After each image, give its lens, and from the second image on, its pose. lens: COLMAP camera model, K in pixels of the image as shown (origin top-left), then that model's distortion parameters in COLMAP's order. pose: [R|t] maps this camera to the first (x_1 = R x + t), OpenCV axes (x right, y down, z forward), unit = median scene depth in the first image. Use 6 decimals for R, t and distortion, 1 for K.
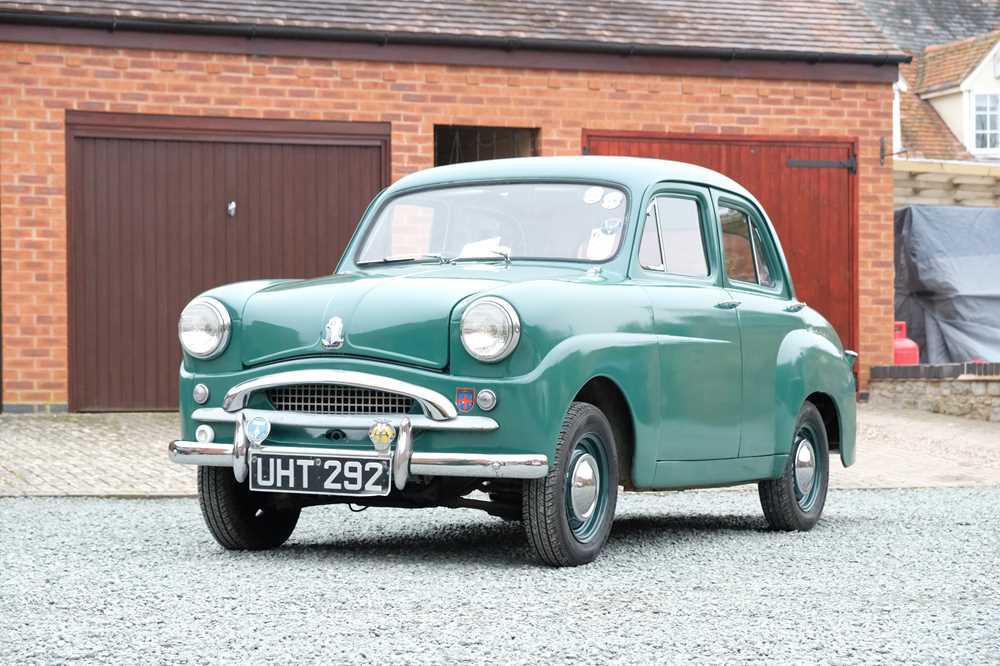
lens RADIAL K [[2302.2, 0, 497.4], [0, 2302.2, 336.1], [0, 0, 1]] dist [0.113476, 0.000000]
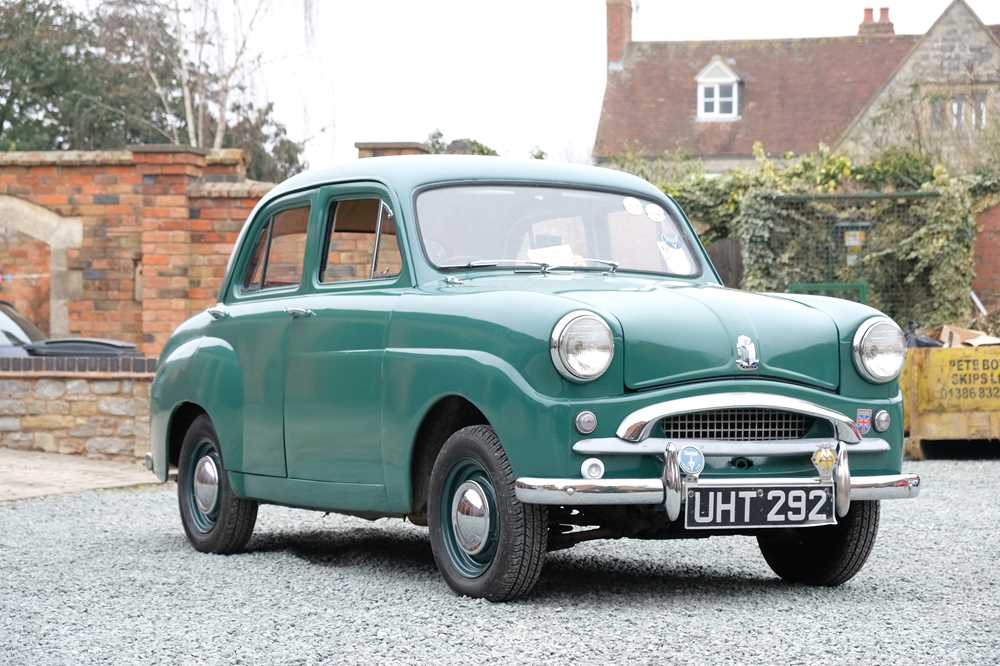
lens RADIAL K [[2302.2, 0, 479.8], [0, 2302.2, 365.3], [0, 0, 1]] dist [0.113476, 0.000000]
pose [[0.569954, -0.008657, 0.821631, -0.895566], [-0.010183, 0.999793, 0.017598, -0.011527], [-0.821613, -0.018397, 0.569748, 0.564137]]
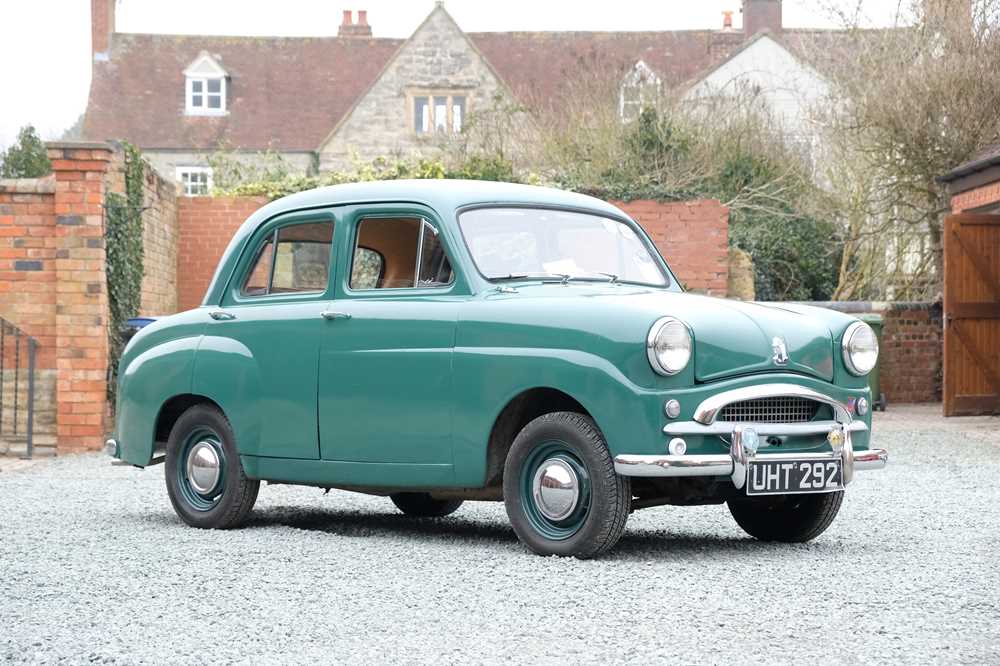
lens RADIAL K [[2302.2, 0, 502.8], [0, 2302.2, 337.3], [0, 0, 1]] dist [0.113476, 0.000000]
pose [[0.339569, -0.001497, 0.940580, -1.190640], [-0.014171, 0.999877, 0.006707, -0.014021], [-0.940474, -0.015606, 0.339506, 0.746557]]
